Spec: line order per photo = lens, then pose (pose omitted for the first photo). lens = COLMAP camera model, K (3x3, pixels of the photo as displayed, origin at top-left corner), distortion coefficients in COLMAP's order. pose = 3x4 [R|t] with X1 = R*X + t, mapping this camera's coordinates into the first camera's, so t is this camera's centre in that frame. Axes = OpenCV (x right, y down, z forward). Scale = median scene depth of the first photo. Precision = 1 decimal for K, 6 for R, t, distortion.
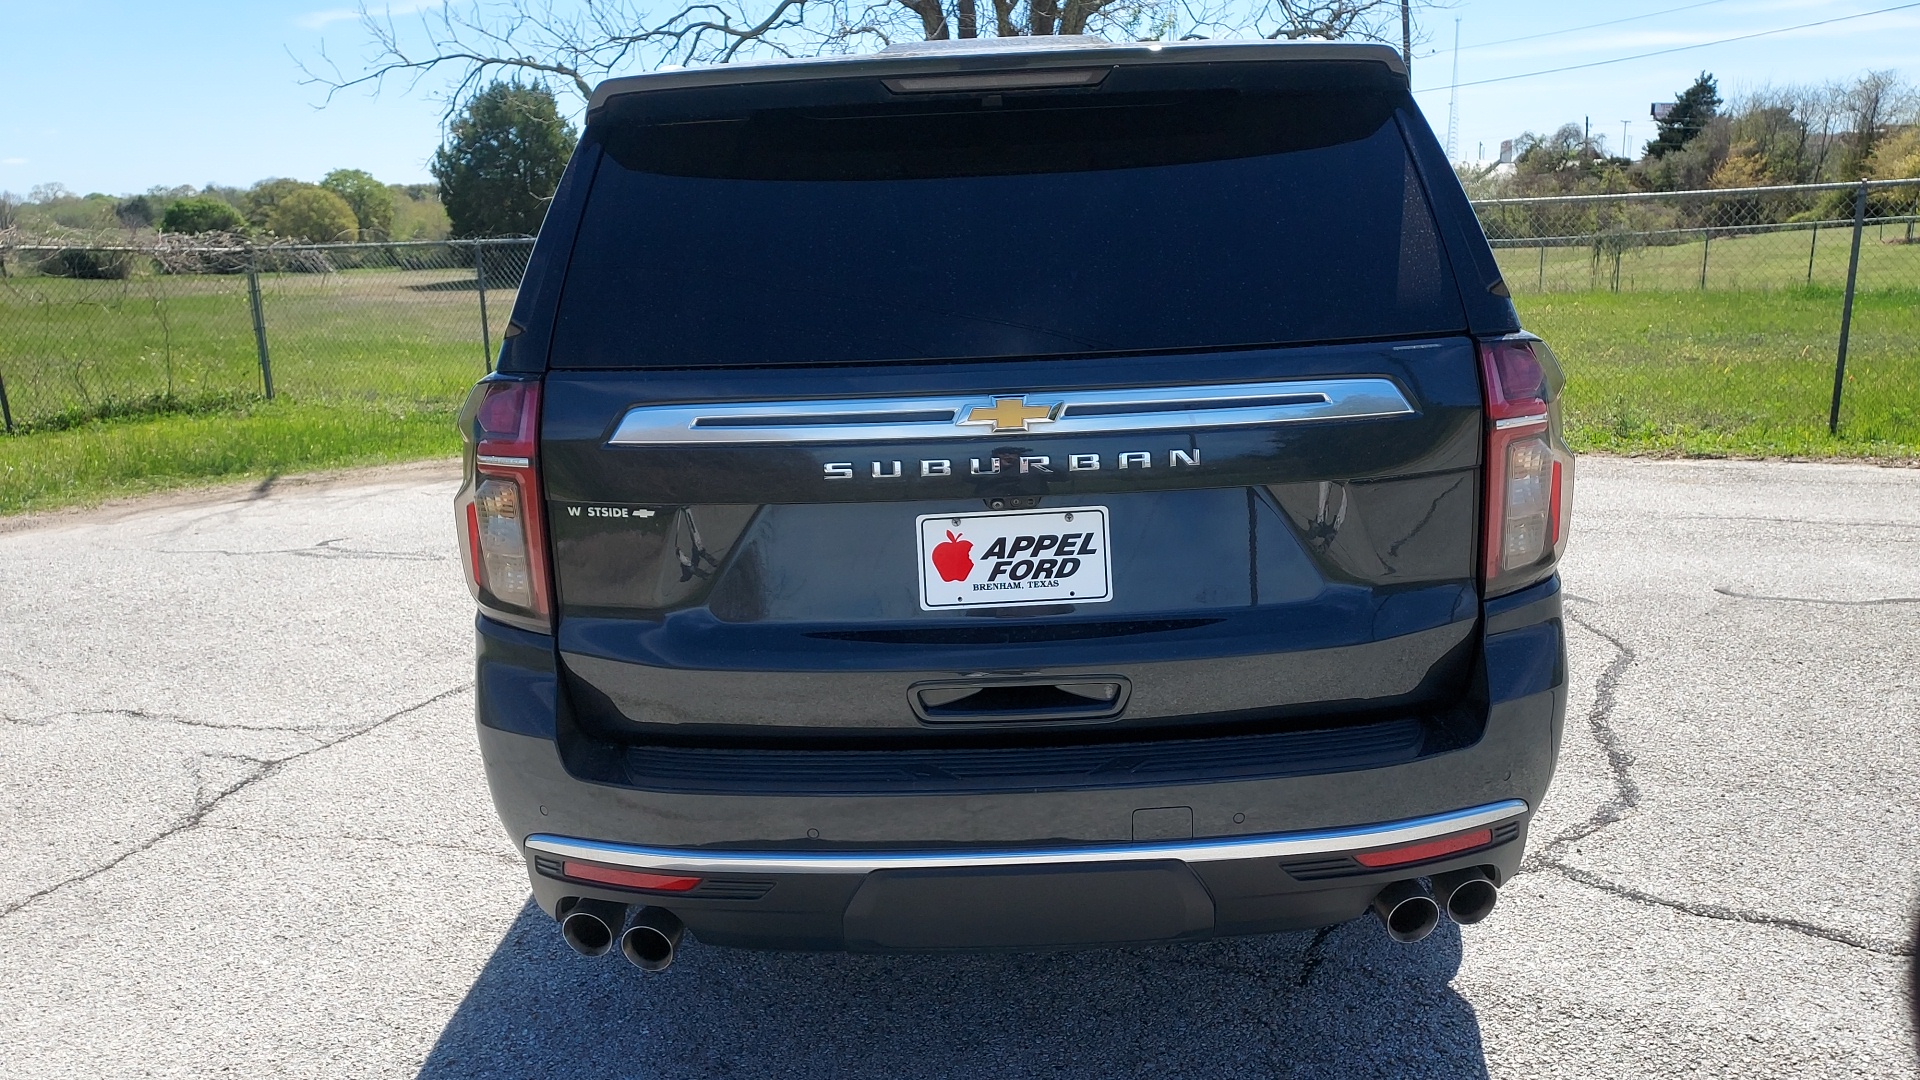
lens RADIAL K [[1365.2, 0, 983.7], [0, 1365.2, 537.0], [0, 0, 1]] dist [0.079684, -0.099962]
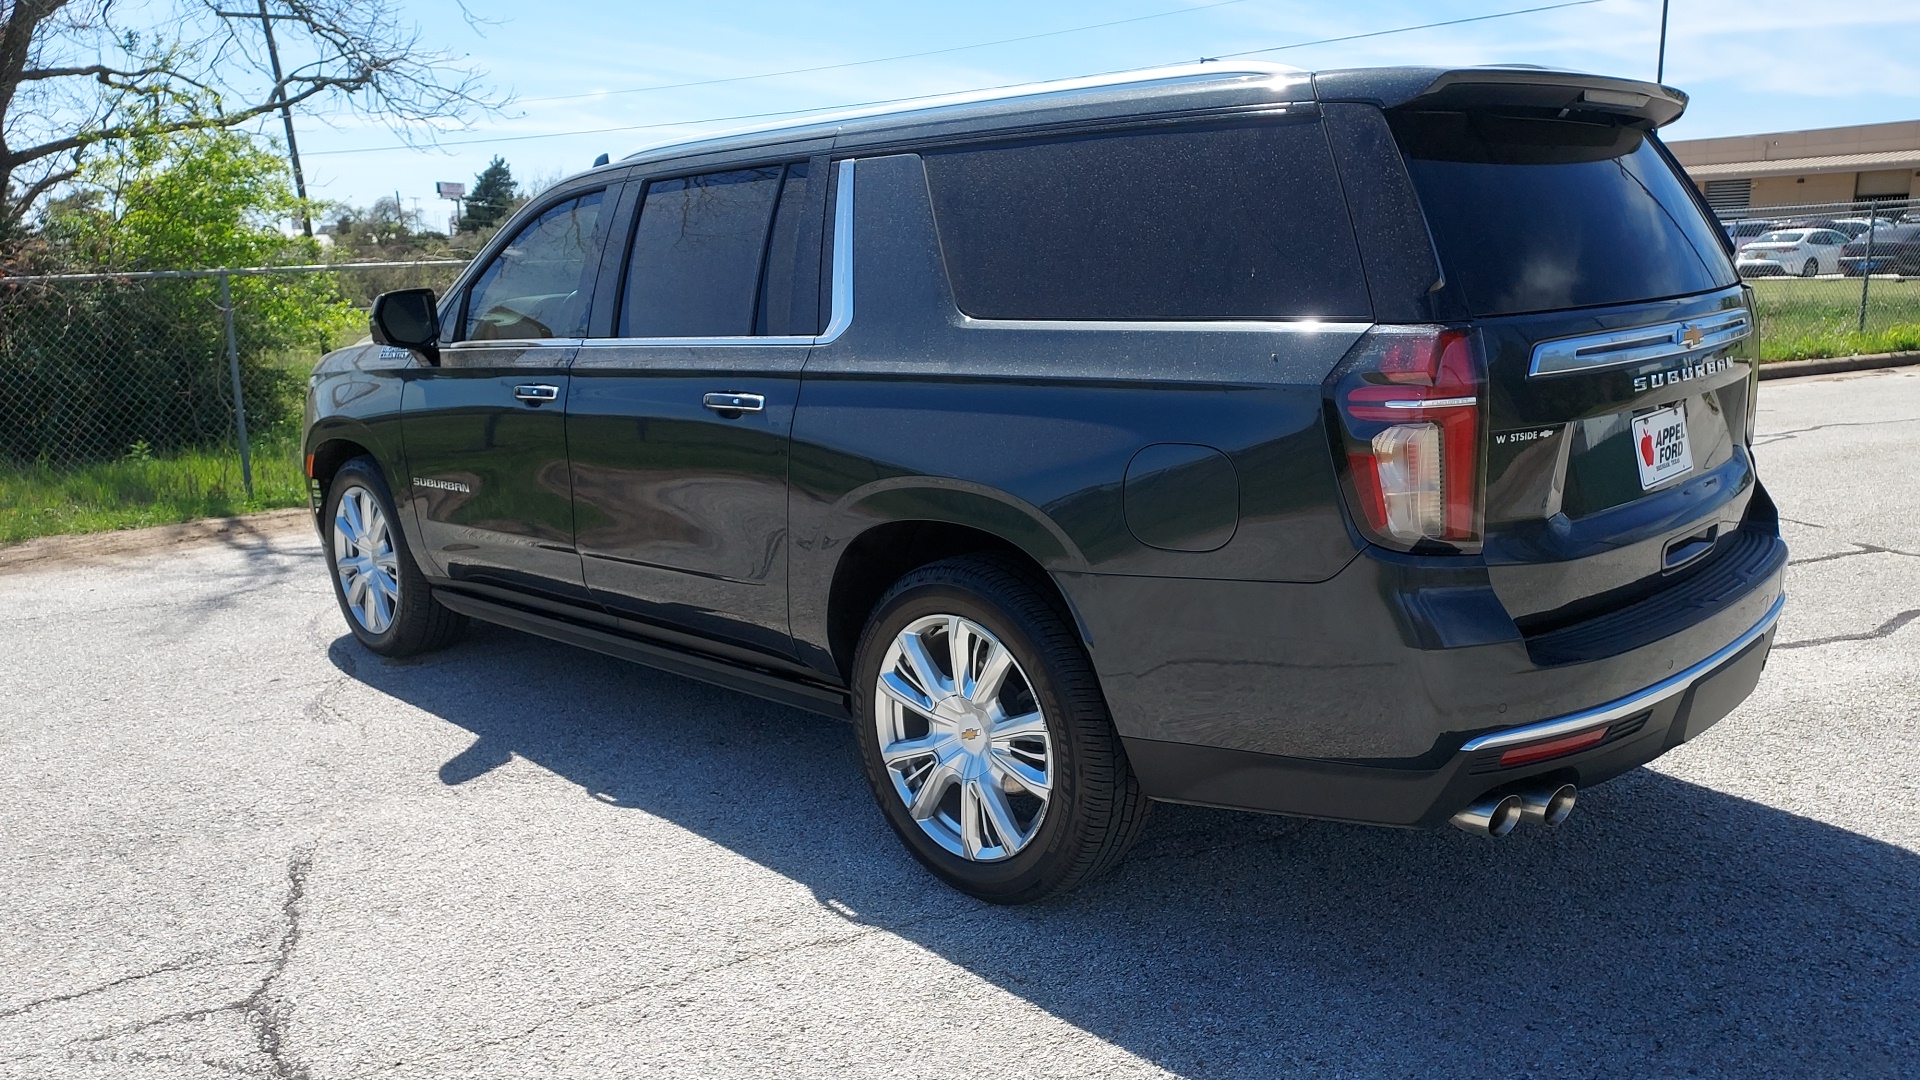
lens RADIAL K [[1365.2, 0, 983.7], [0, 1365.2, 537.0], [0, 0, 1]] dist [0.079684, -0.099962]
pose [[0.704685, -0.130297, 0.697453, -1.032639], [0.164692, 0.986184, 0.017837, -0.021920], [-0.690141, 0.102295, 0.716408, 0.351843]]
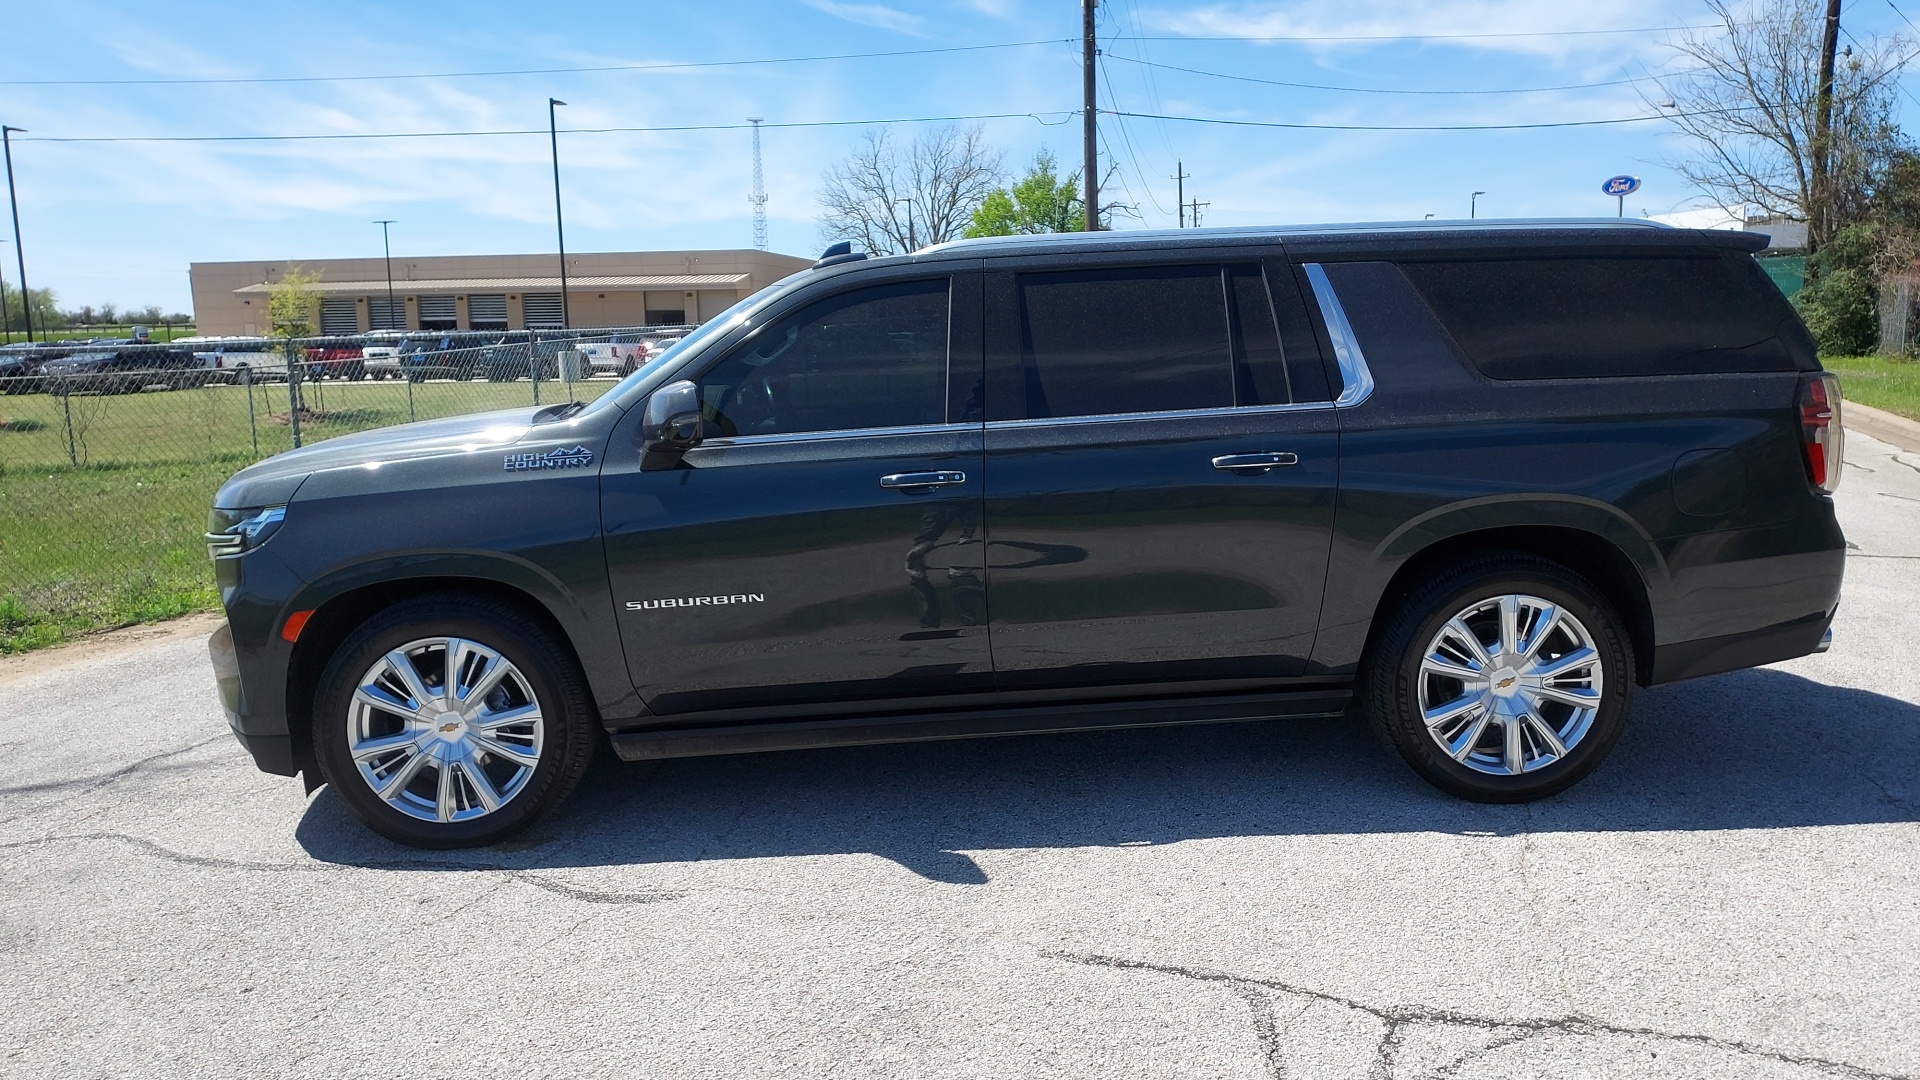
lens RADIAL K [[1365.2, 0, 983.7], [0, 1365.2, 537.0], [0, 0, 1]] dist [0.079684, -0.099962]
pose [[-0.023117, -0.117571, 0.992795, -1.764631], [0.249279, 0.961017, 0.119612, -0.325976], [-0.968156, 0.250248, 0.007092, 1.670591]]
